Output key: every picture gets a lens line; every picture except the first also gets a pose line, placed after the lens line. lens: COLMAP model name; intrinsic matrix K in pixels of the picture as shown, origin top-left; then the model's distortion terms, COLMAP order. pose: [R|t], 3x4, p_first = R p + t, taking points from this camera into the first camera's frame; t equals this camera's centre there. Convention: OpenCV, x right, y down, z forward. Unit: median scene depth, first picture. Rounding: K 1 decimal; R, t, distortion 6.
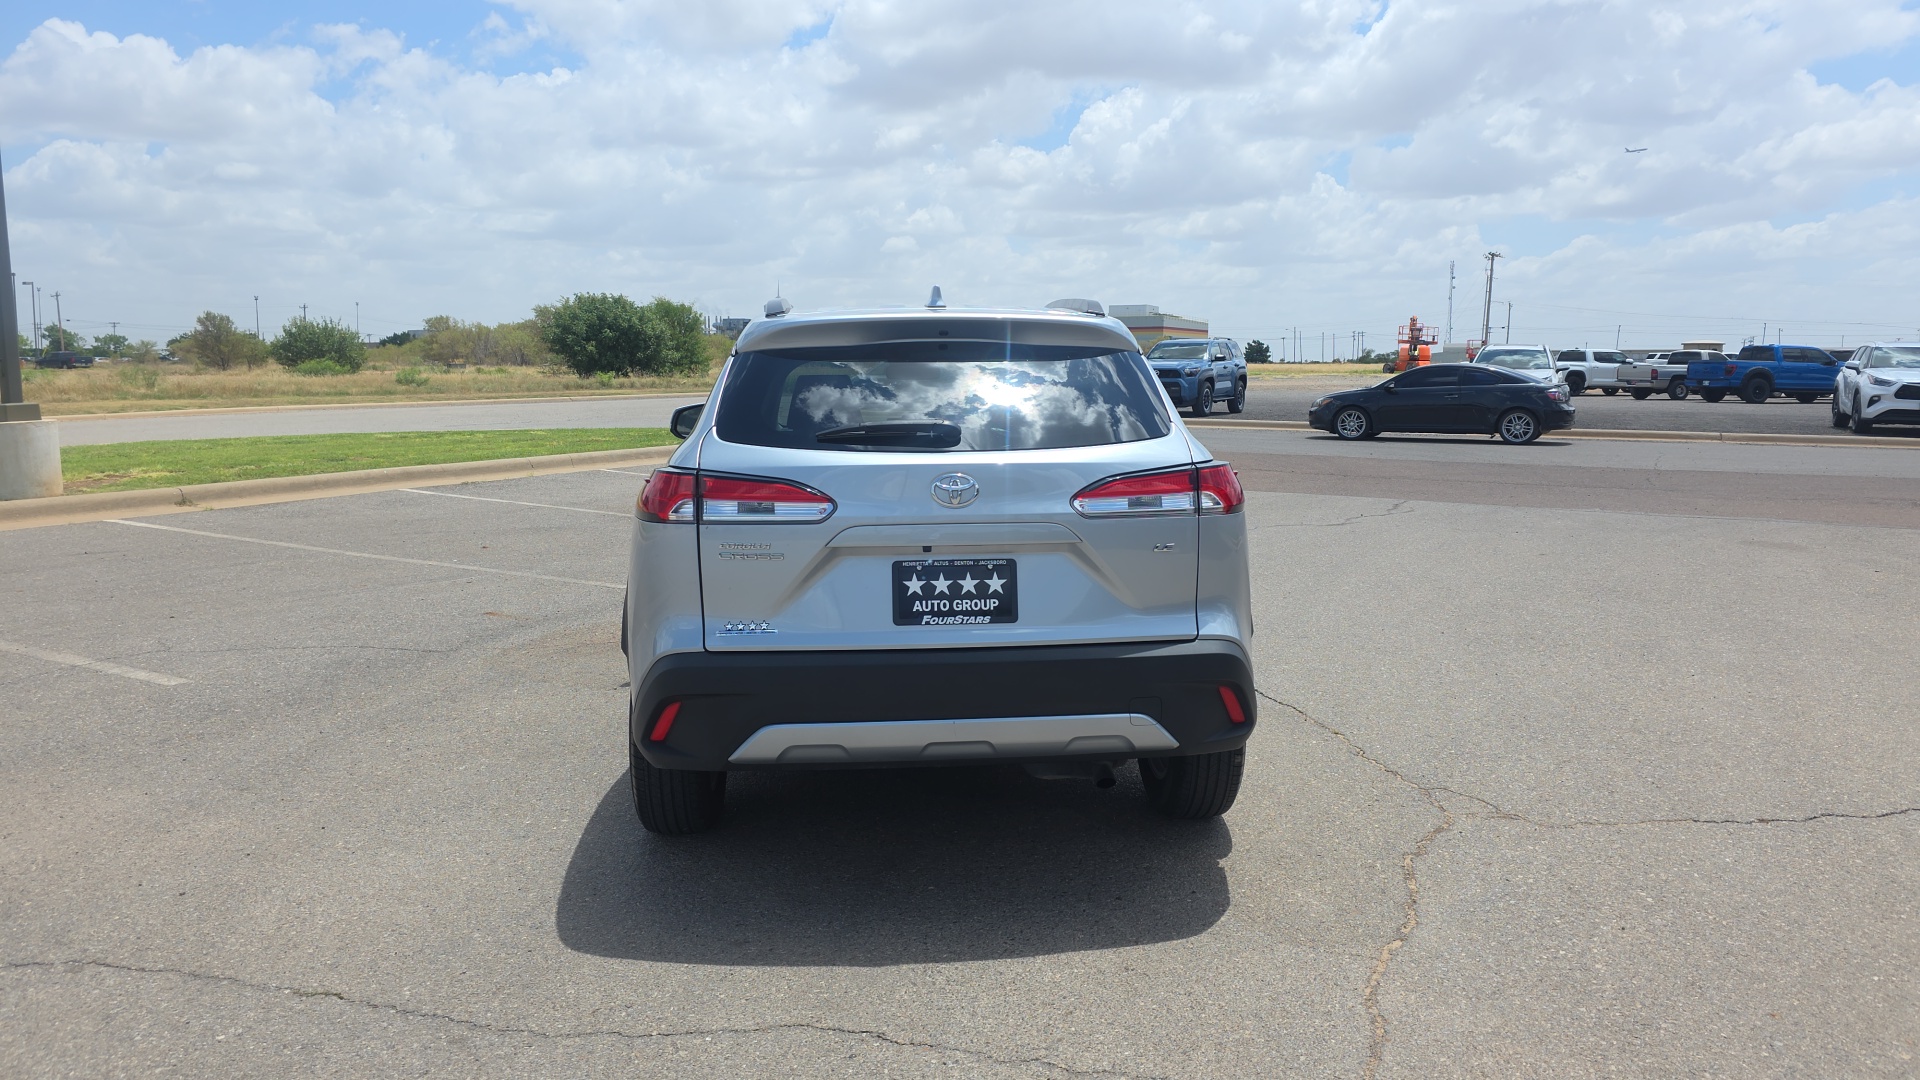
lens RADIAL K [[1308.3, 0, 975.0], [0, 1308.3, 538.2], [0, 0, 1]] dist [0.050032, -0.047169]
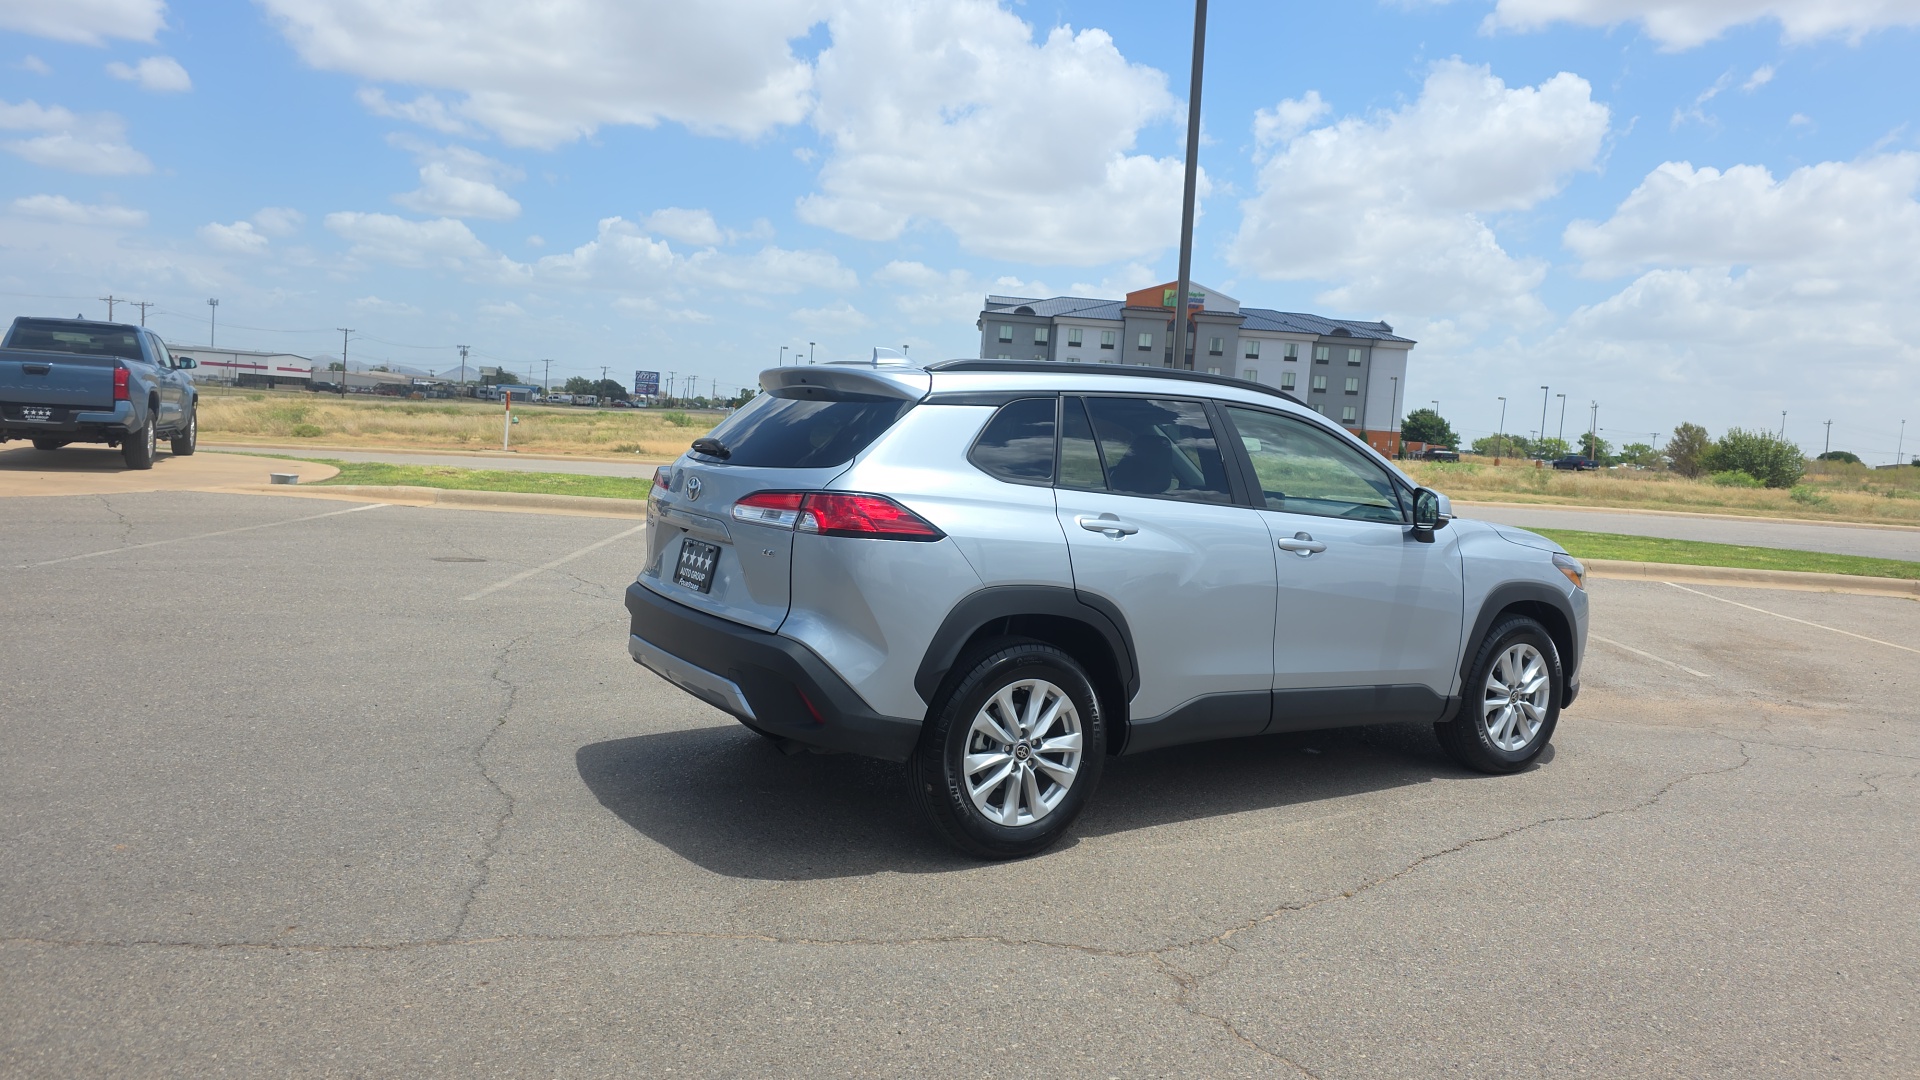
lens RADIAL K [[1308.3, 0, 975.0], [0, 1308.3, 538.2], [0, 0, 1]] dist [0.050032, -0.047169]
pose [[0.451890, 0.105882, -0.885768, 0.103485], [-0.182899, 0.982834, 0.024175, -0.005635], [0.873122, 0.151082, 0.463499, 0.048717]]
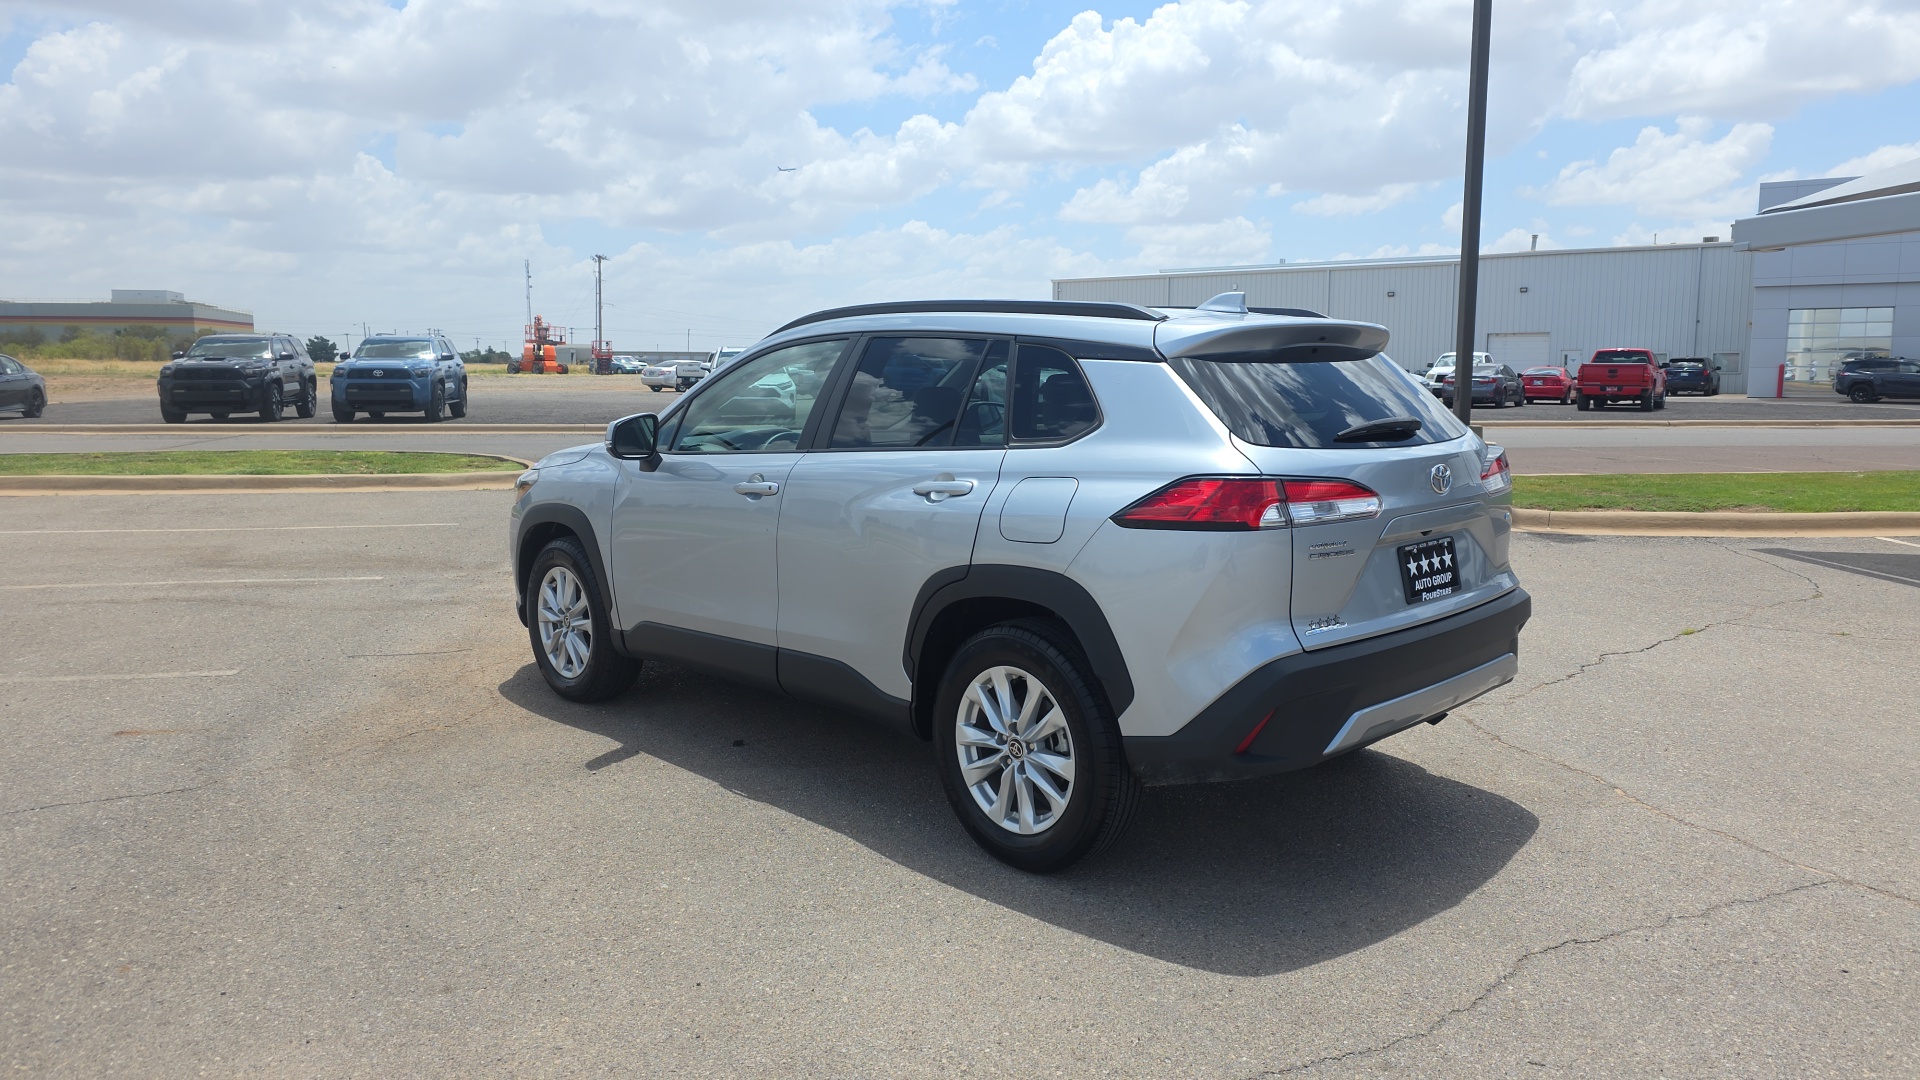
lens RADIAL K [[1347.5, 0, 964.0], [0, 1347.5, 567.2], [0, 0, 1]] dist [0.030743, -0.044974]
pose [[0.739392, -0.098640, 0.666010, -0.085967], [0.086848, 0.994919, 0.050936, -0.004351], [-0.667650, 0.020180, 0.744201, 0.031495]]
